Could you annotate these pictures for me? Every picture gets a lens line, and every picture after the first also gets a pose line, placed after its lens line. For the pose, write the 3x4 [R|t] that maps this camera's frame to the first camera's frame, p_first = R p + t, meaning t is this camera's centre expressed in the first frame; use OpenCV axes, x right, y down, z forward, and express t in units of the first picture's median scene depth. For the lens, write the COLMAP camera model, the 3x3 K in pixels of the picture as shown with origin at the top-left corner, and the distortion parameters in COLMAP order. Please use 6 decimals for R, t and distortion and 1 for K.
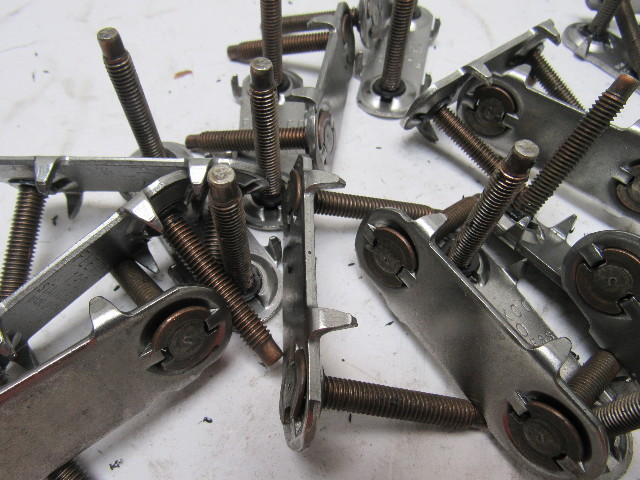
lens RADIAL K [[455.1, 0, 323.8], [0, 455.1, 244.0], [0, 0, 1]] dist [-0.007448, -0.014684]
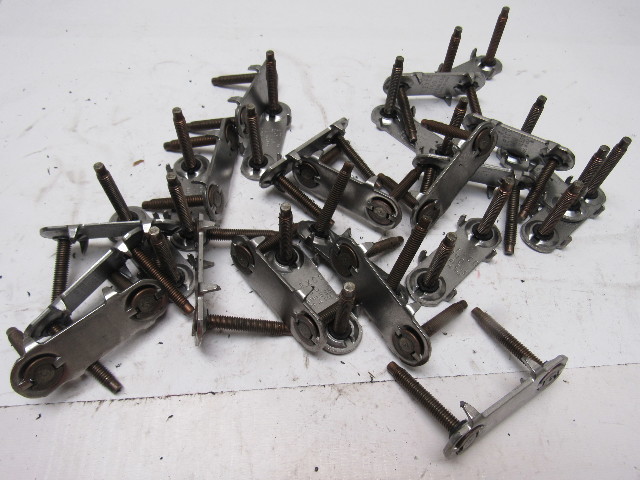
lens RADIAL K [[455.1, 0, 315.4], [0, 455.1, 240.5], [0, 0, 1]] dist [-0.007448, -0.014684]
pose [[0.995464, -0.088693, 0.034426, 0.377766], [0.089710, 0.995539, -0.029214, 0.033642], [-0.031682, 0.032170, 0.998980, -1.007740]]
